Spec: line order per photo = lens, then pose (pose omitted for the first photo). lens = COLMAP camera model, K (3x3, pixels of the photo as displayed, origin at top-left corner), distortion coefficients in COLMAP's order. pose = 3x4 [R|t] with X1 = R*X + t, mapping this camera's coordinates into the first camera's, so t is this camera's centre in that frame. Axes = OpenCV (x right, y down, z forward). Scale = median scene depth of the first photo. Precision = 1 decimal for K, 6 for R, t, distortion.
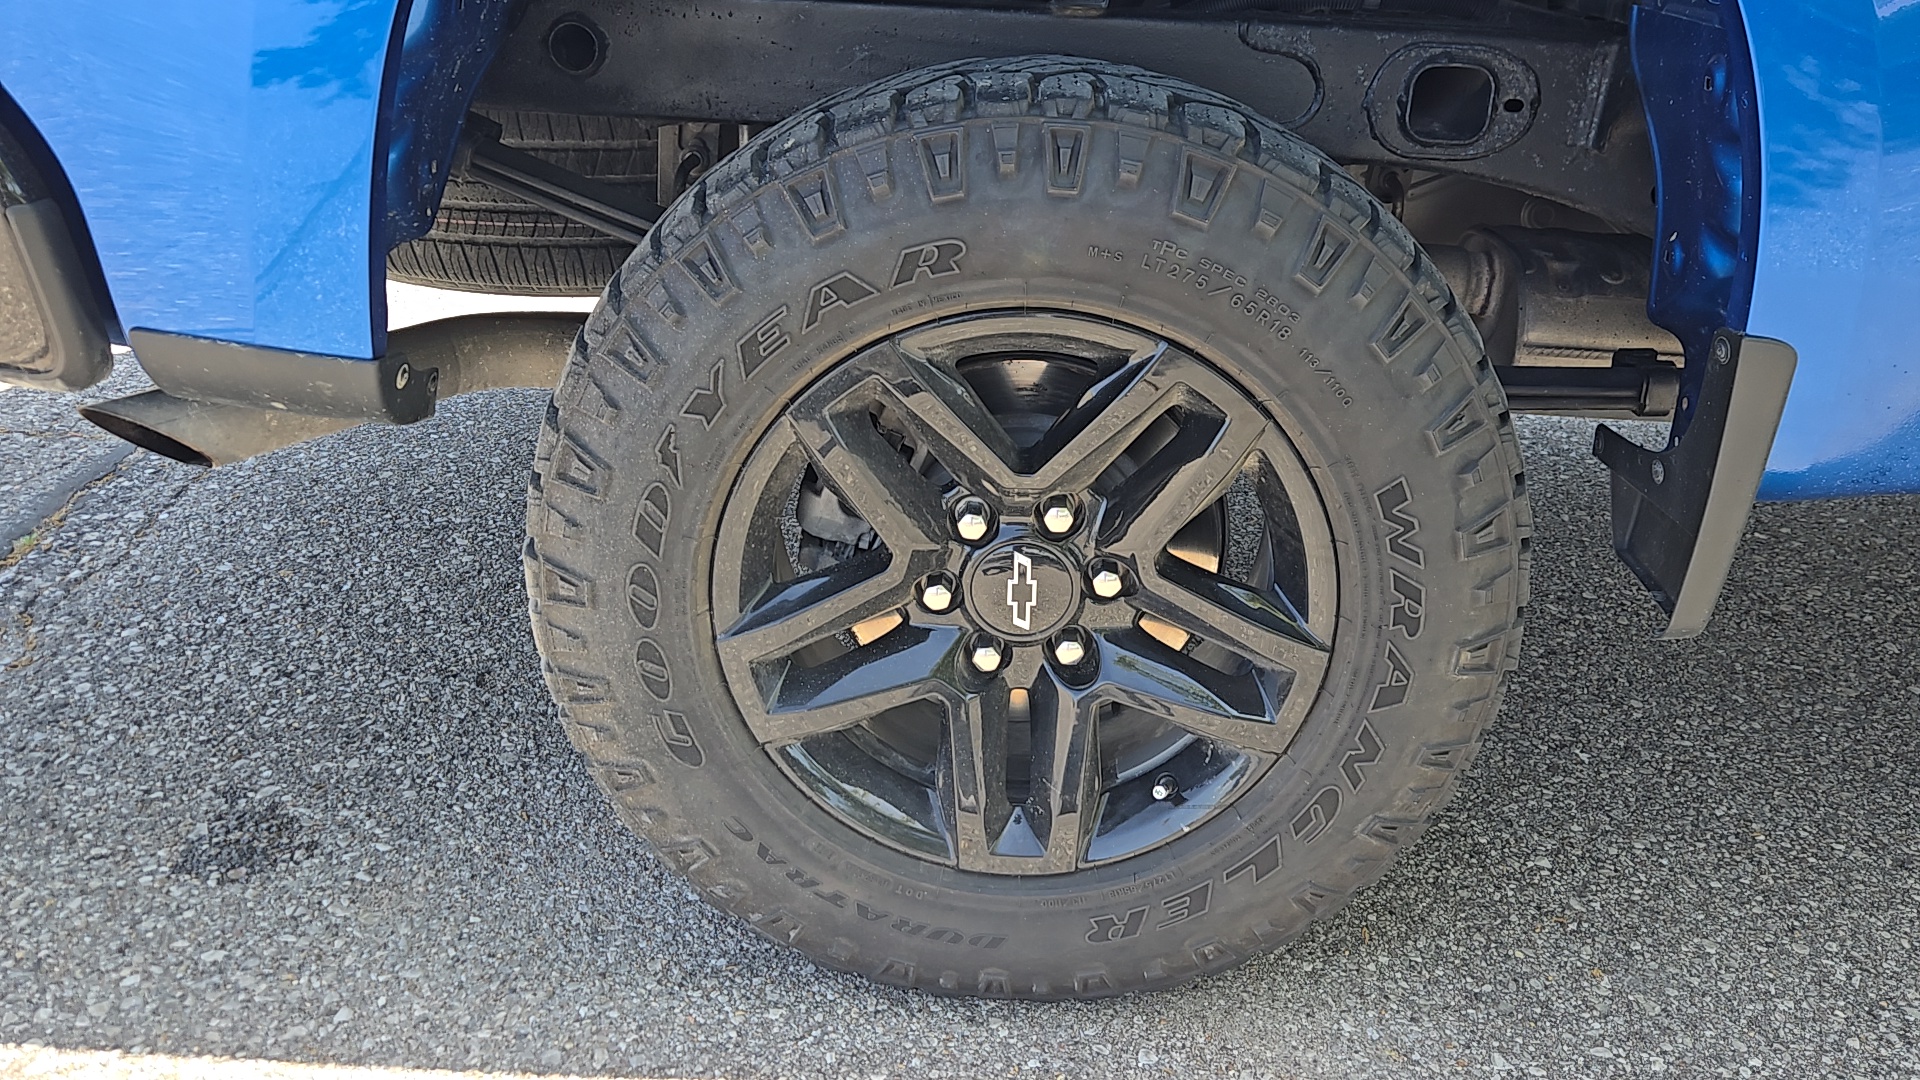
lens RADIAL K [[1622.9, 0, 955.2], [0, 1622.9, 530.9], [0, 0, 1]] dist [0.012461, 0.001727]
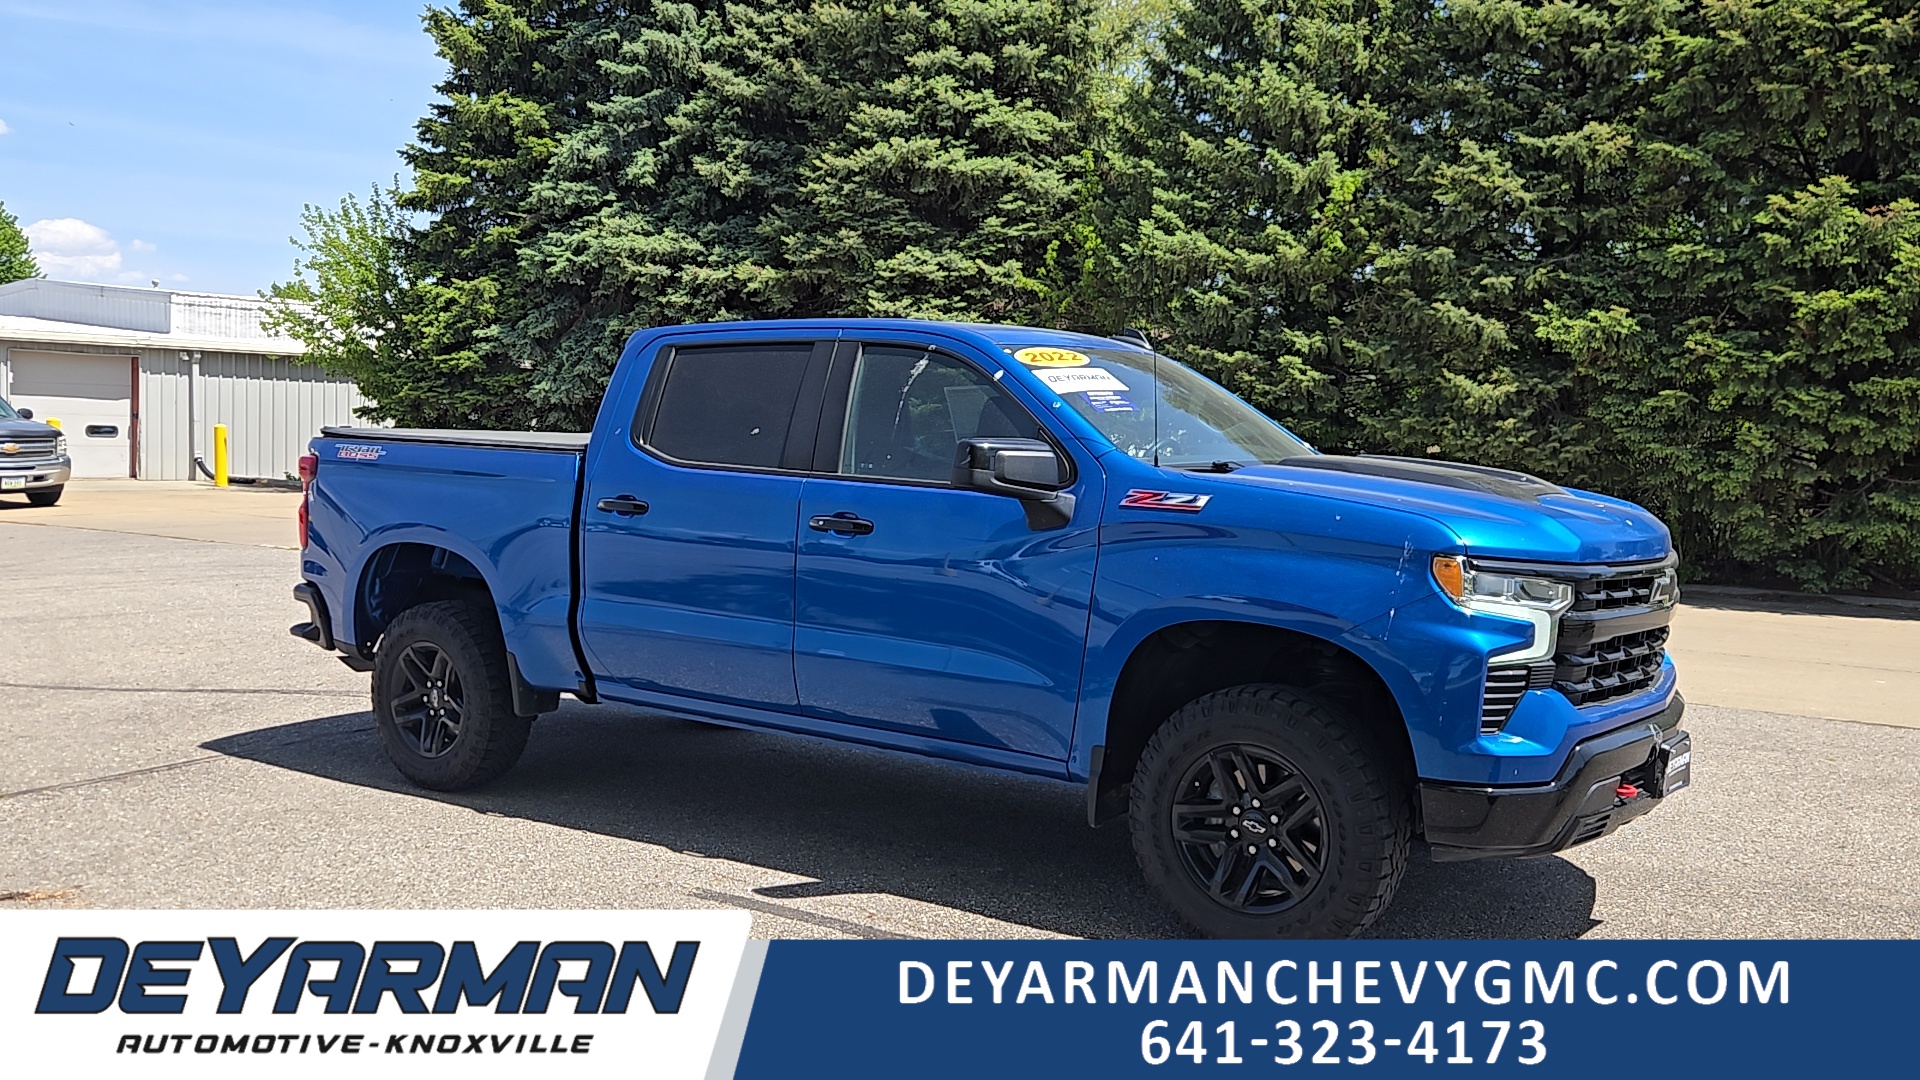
lens RADIAL K [[1622.3, 0, 945.8], [0, 1622.3, 540.5], [0, 0, 1]] dist [0.003482, -0.004510]
pose [[0.837696, 0.013024, -0.545982, 4.281488], [-0.197536, 0.939256, -0.280673, 0.701535], [0.509161, 0.342970, 0.789384, -2.469095]]
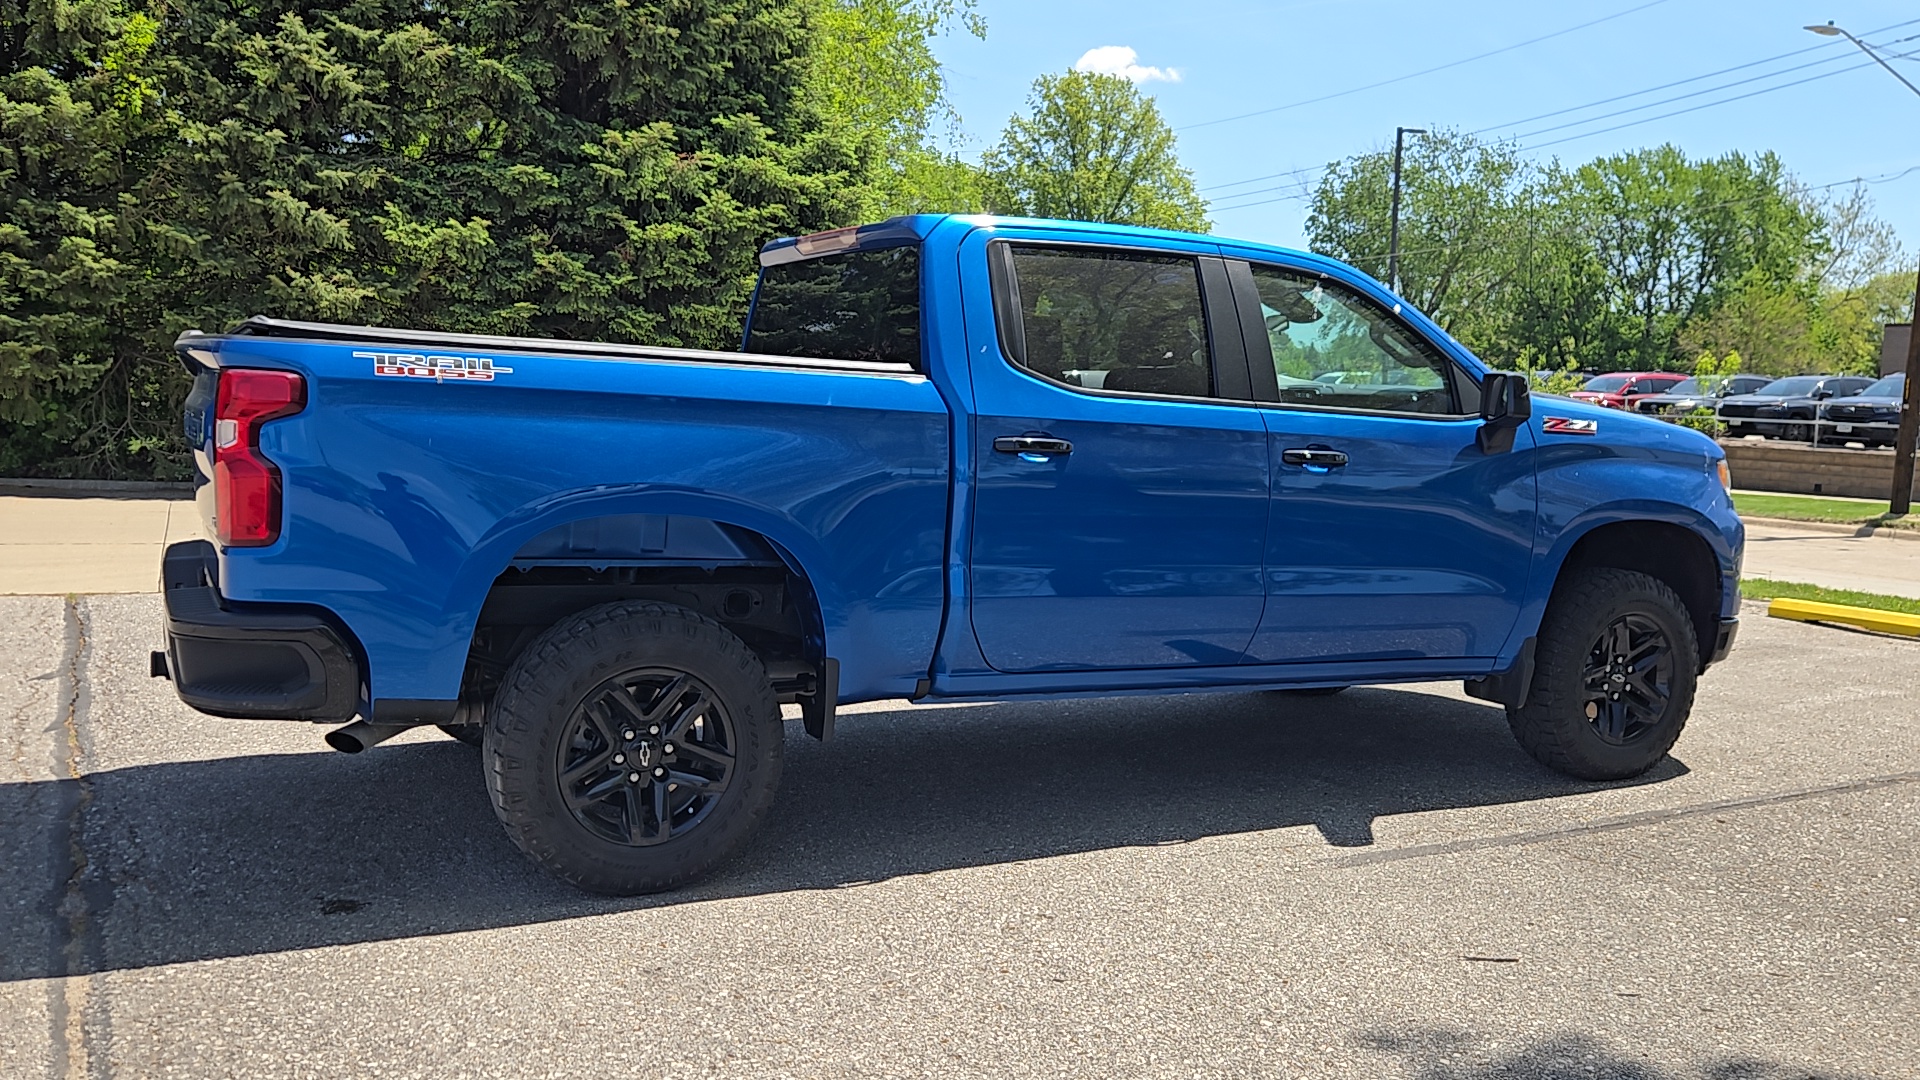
lens RADIAL K [[1616.4, 0, 960.0], [0, 1616.4, 540.0], [0, 0, 1]] dist [0.014986, -0.001585]
pose [[0.879813, -0.049446, 0.472741, -0.953442], [0.178879, 0.955901, -0.232928, 0.515540], [-0.440377, 0.289496, 0.849859, -2.280607]]
